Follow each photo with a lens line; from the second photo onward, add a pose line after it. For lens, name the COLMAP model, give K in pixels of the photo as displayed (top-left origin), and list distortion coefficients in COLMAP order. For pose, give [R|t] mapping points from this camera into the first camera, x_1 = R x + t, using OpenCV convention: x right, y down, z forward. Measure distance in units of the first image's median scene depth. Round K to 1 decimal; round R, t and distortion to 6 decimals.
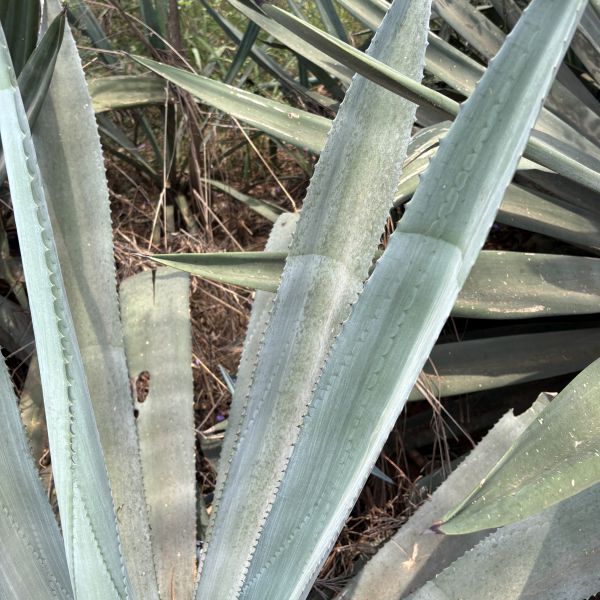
lens RADIAL K [[679.6, 0, 327.9], [0, 679.6, 209.0], [0, 0, 1]] dist [0.062835, -0.073369]
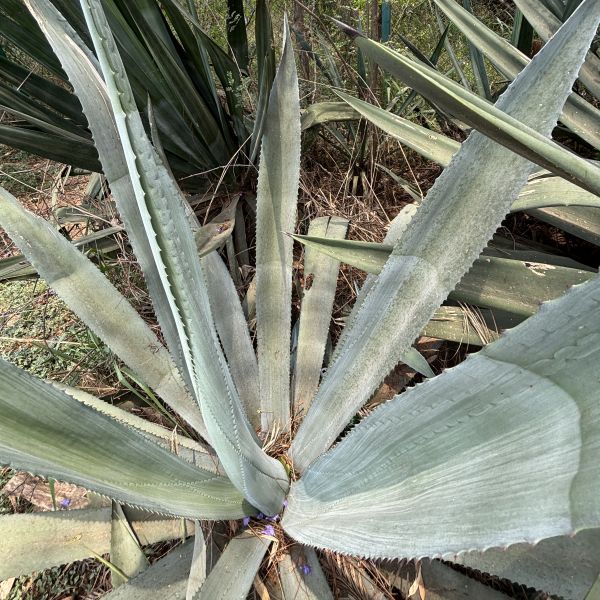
lens RADIAL K [[325.8, 0, 298.2], [0, 325.8, 217.1], [0, 0, 1]] dist [0.002933, -0.001292]
pose [[0.889619, 0.213445, -0.403757, 0.014926], [-0.151318, 0.971888, 0.180378, -0.068007], [0.430908, -0.099372, 0.896908, 0.284990]]
